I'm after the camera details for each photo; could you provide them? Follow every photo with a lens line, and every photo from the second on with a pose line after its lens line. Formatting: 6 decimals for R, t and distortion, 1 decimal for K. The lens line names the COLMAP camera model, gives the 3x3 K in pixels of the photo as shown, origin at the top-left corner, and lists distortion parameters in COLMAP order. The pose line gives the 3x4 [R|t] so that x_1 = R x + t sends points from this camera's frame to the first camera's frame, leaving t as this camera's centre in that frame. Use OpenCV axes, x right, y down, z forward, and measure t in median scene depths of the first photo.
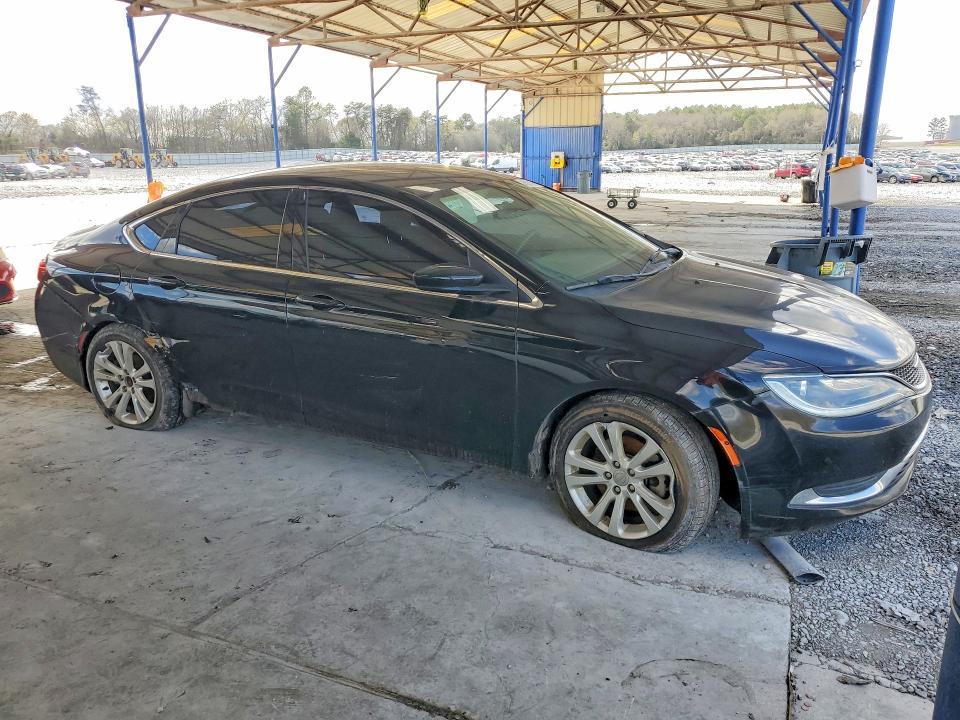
lens RADIAL K [[712.8, 0, 480.0], [0, 712.8, 360.0], [0, 0, 1]] dist [0.002331, -0.002118]
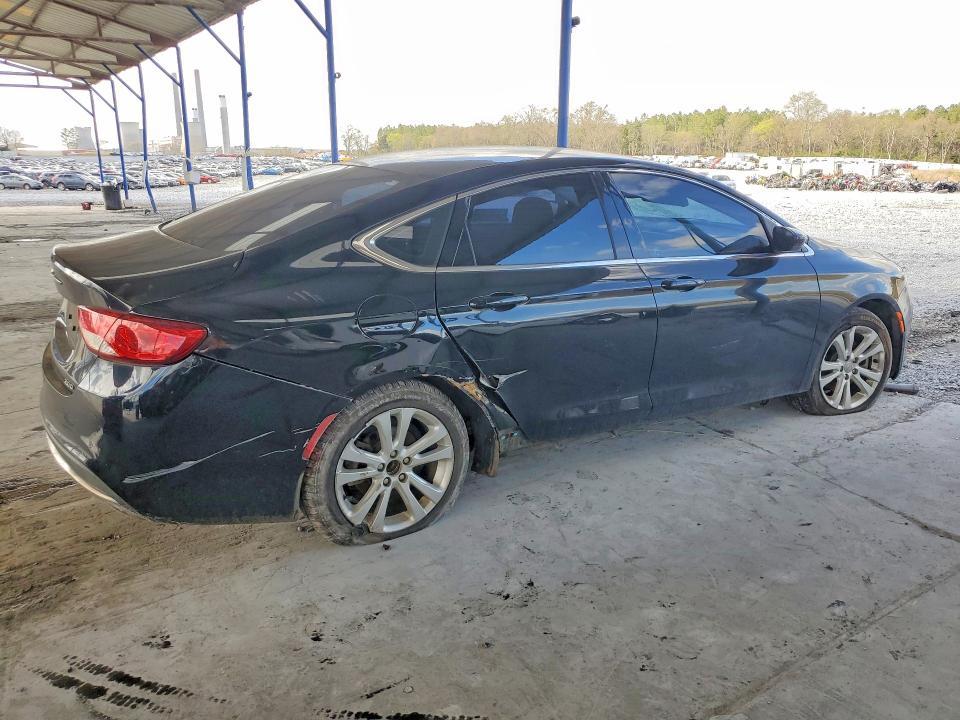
lens RADIAL K [[731.7, 0, 480.0], [0, 731.7, 360.0], [0, 0, 1]] dist [0.002812, -0.000627]
pose [[0.546557, -0.215982, 0.809091, -1.110628], [0.229531, 0.967804, 0.103297, -0.134279], [-0.805352, 0.129253, 0.578534, 0.602791]]
